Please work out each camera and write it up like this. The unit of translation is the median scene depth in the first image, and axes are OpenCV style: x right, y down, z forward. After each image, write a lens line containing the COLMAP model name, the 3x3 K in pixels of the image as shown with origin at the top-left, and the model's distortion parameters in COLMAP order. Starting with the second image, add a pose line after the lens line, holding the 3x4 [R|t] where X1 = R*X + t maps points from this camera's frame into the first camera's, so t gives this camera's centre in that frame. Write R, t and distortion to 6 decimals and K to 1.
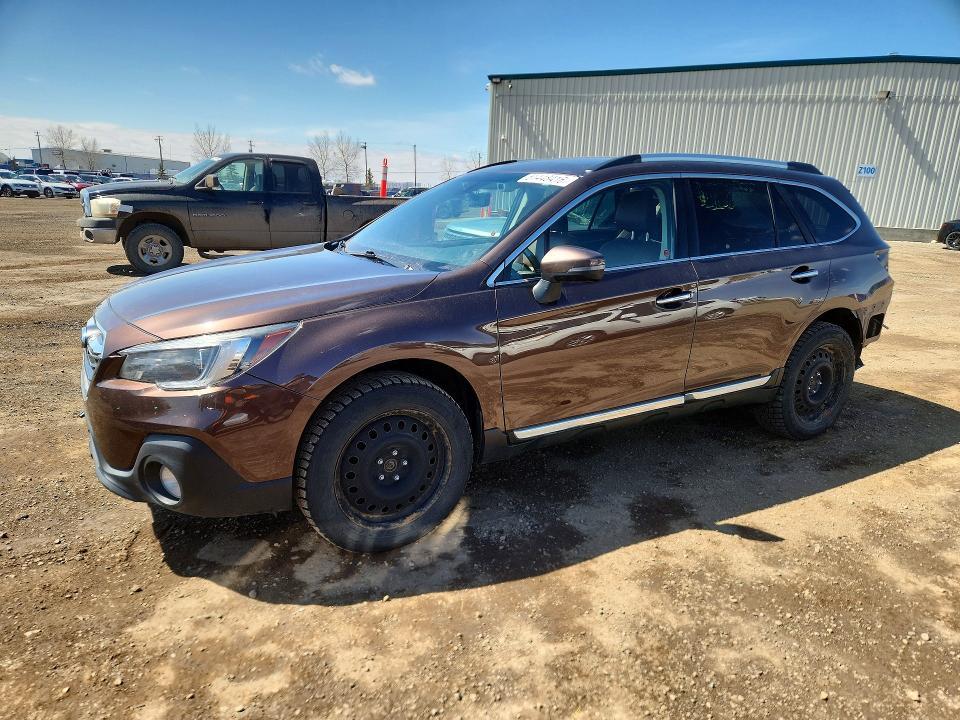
lens RADIAL K [[699.9, 0, 489.4], [0, 699.9, 358.5], [0, 0, 1]] dist [0.028931, -0.000152]
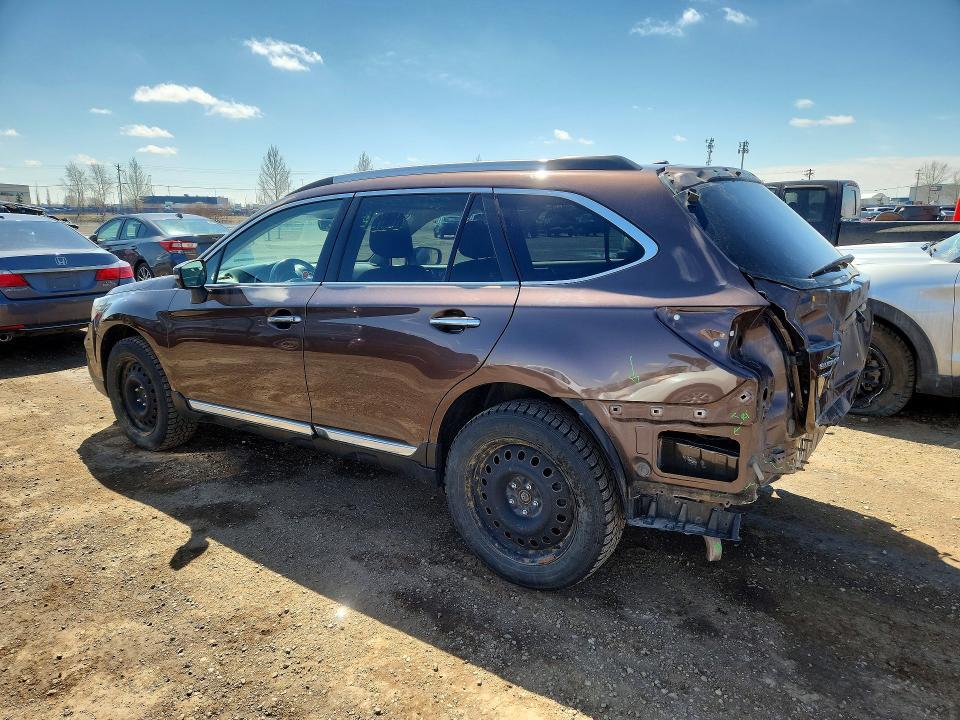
lens RADIAL K [[699.9, 0, 489.4], [0, 699.9, 358.5], [0, 0, 1]] dist [0.028931, -0.000152]
pose [[0.331055, 0.143649, -0.932613, 1.119845], [-0.190176, 0.978221, 0.083166, -0.147463], [0.924249, 0.149829, 0.351163, 0.801956]]
